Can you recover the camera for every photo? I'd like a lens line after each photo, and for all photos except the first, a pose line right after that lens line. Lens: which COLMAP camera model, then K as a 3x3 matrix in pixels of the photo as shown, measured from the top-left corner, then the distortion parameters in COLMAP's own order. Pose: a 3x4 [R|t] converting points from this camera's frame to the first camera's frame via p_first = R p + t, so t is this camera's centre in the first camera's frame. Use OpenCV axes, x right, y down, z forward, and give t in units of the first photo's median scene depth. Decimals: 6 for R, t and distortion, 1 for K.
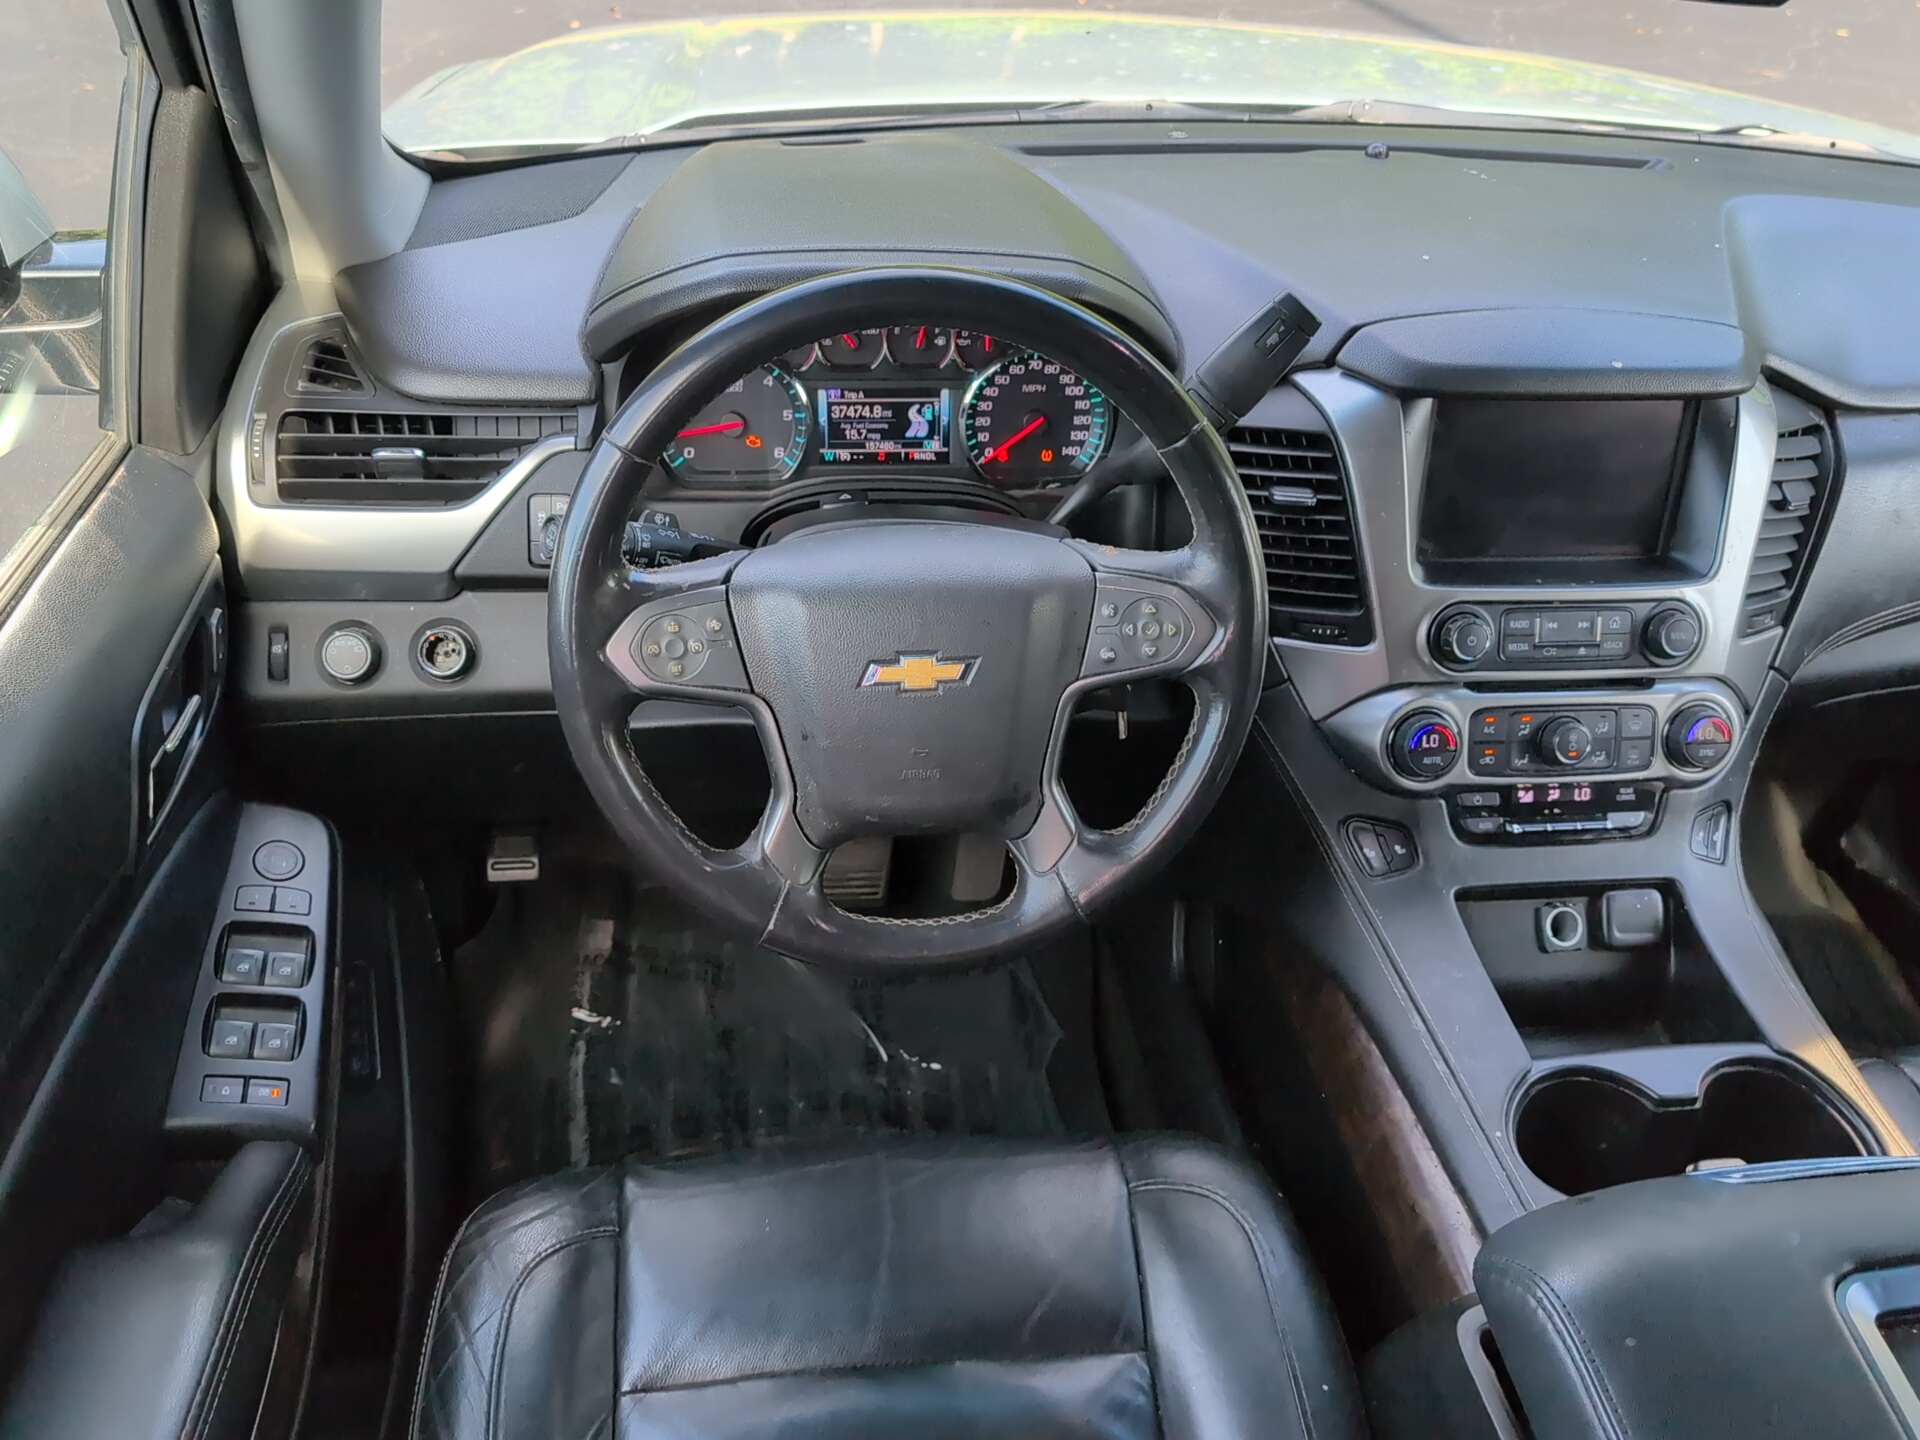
lens RADIAL K [[1583.0, 0, 960.0], [0, 1583.0, 720.0], [0, 0, 1]] dist [-0.011677, -0.004319]
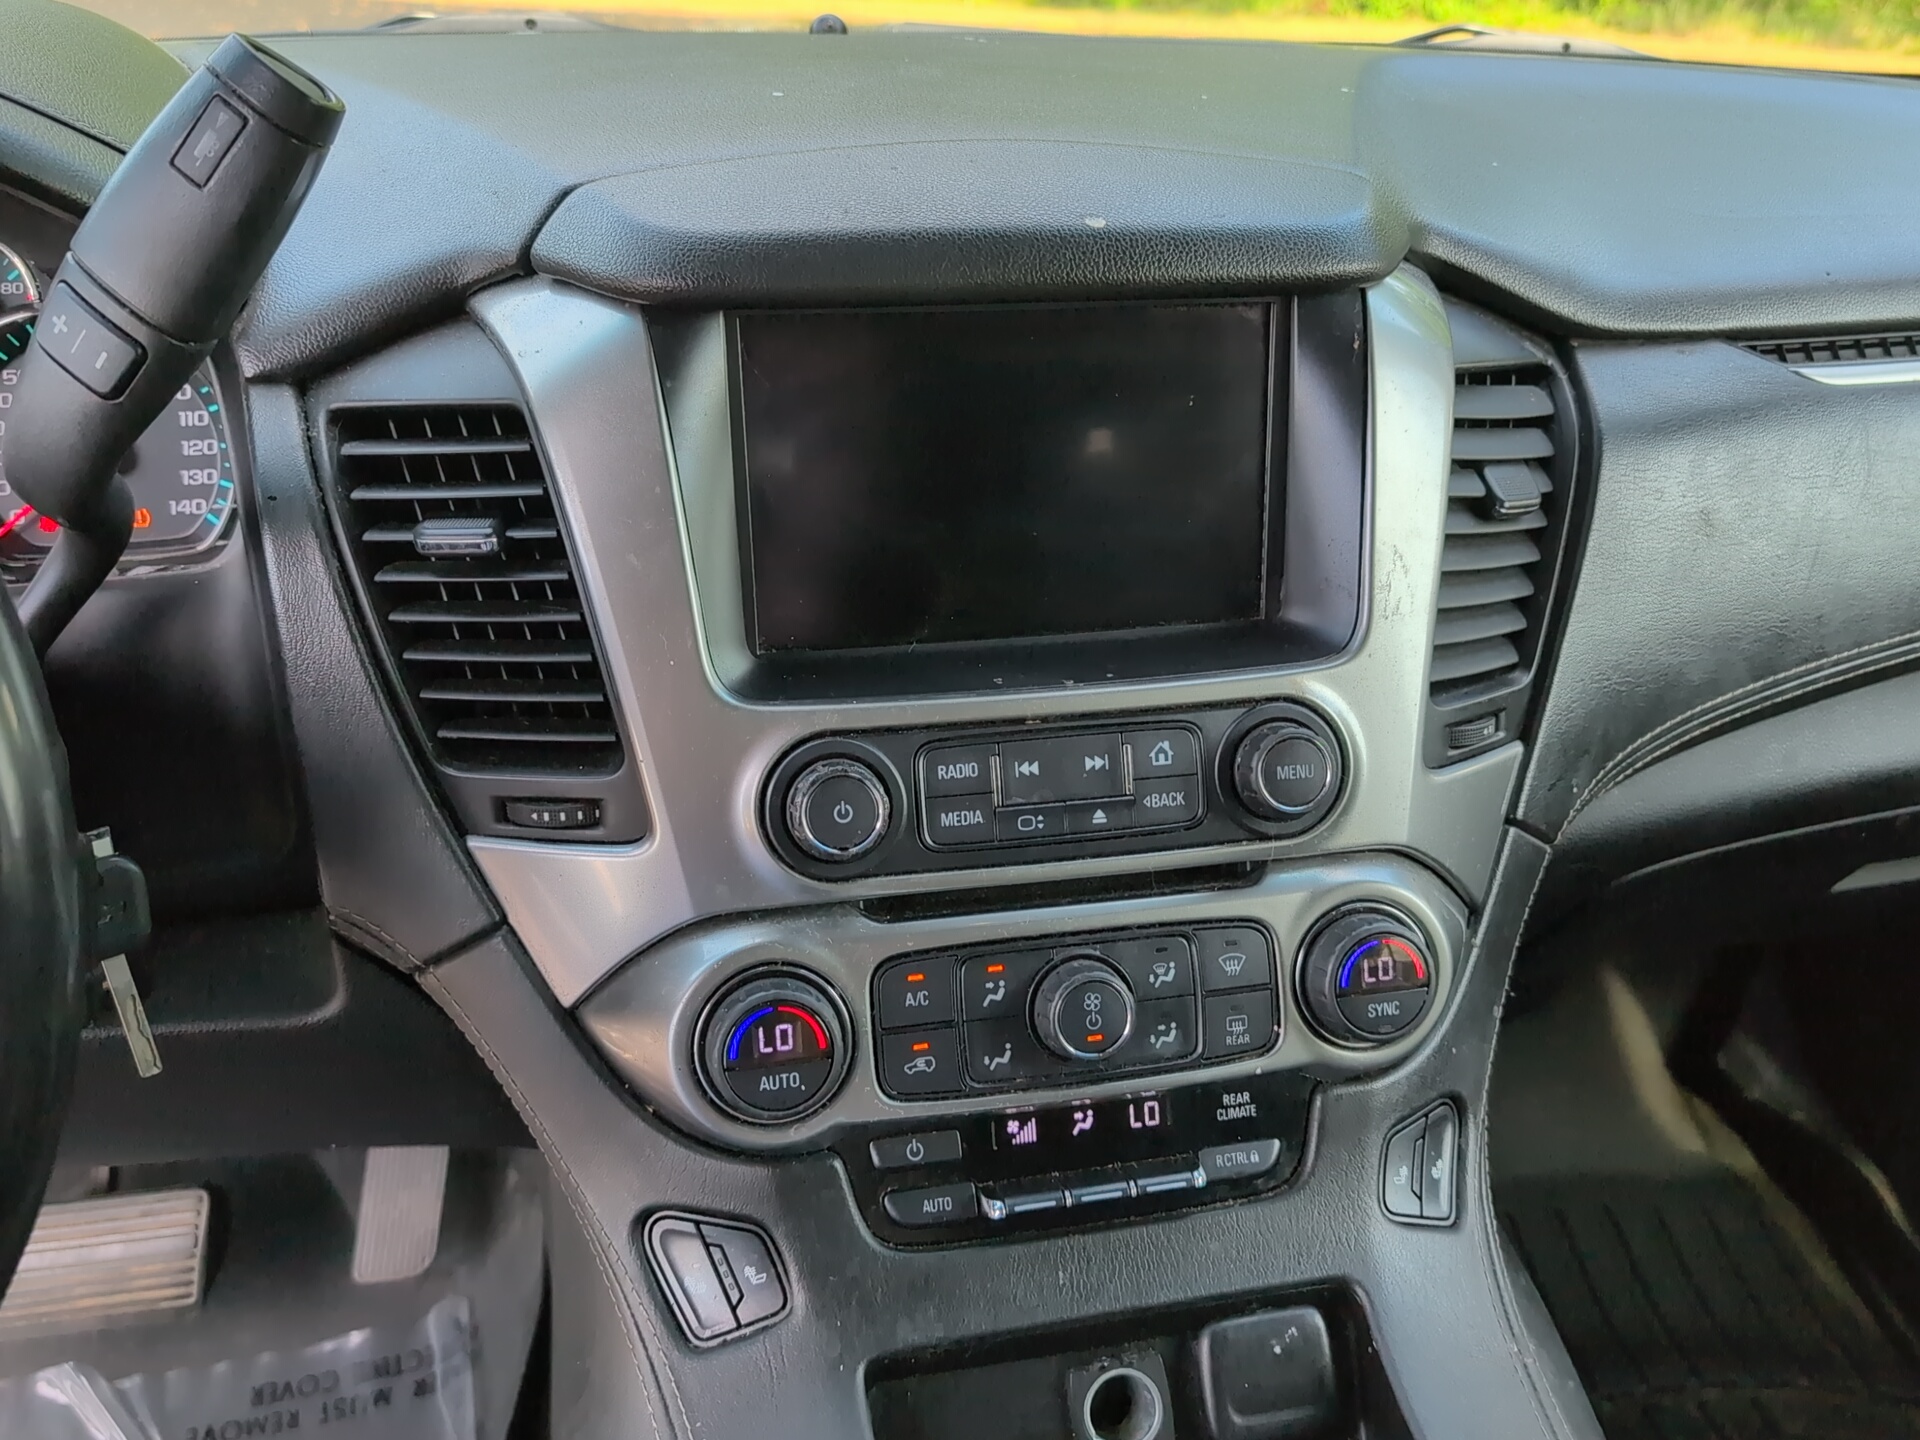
lens RADIAL K [[1583.0, 0, 960.0], [0, 1583.0, 720.0], [0, 0, 1]] dist [-0.011677, -0.004319]
pose [[0.995538, -0.069871, 0.063424, 0.317376], [0.077239, 0.989479, -0.122331, -0.017384], [-0.054209, 0.126684, 0.990461, 0.513997]]
